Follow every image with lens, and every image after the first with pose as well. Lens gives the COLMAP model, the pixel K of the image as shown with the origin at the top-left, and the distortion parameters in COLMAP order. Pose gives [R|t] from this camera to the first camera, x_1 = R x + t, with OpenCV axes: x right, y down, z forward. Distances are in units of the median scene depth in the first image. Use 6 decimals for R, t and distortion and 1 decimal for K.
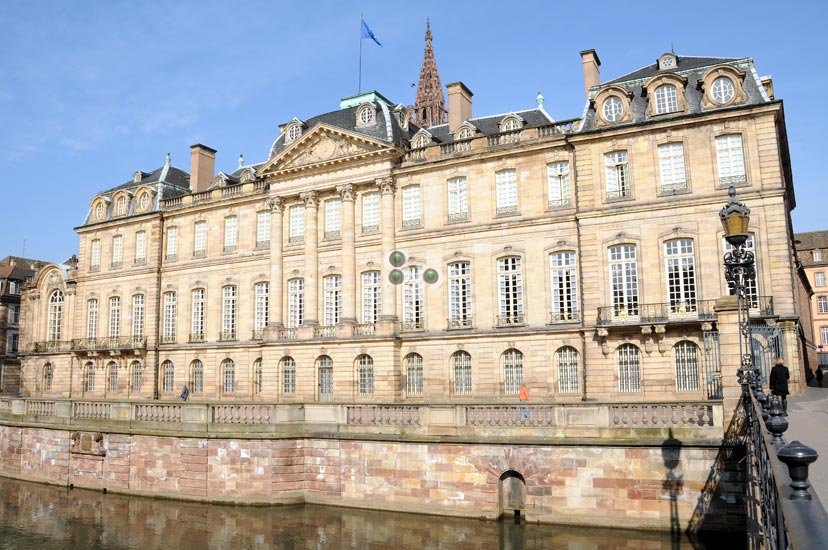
lens RADIAL K [[607.3, 0, 414.0], [0, 607.3, 275.0], [0, 0, 1]] dist [-0.136417, 0.090123]
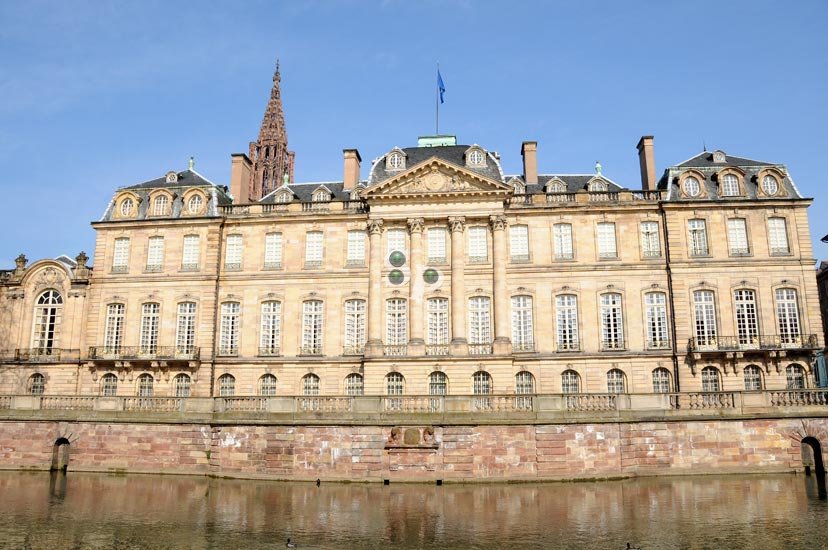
lens RADIAL K [[607.3, 0, 414.0], [0, 607.3, 275.0], [0, 0, 1]] dist [-0.136417, 0.090123]
pose [[0.938308, 0.094060, 0.332762, -0.672768], [-0.068931, 0.993859, -0.086560, 0.070394], [-0.338861, 0.058283, 0.939030, -0.001853]]
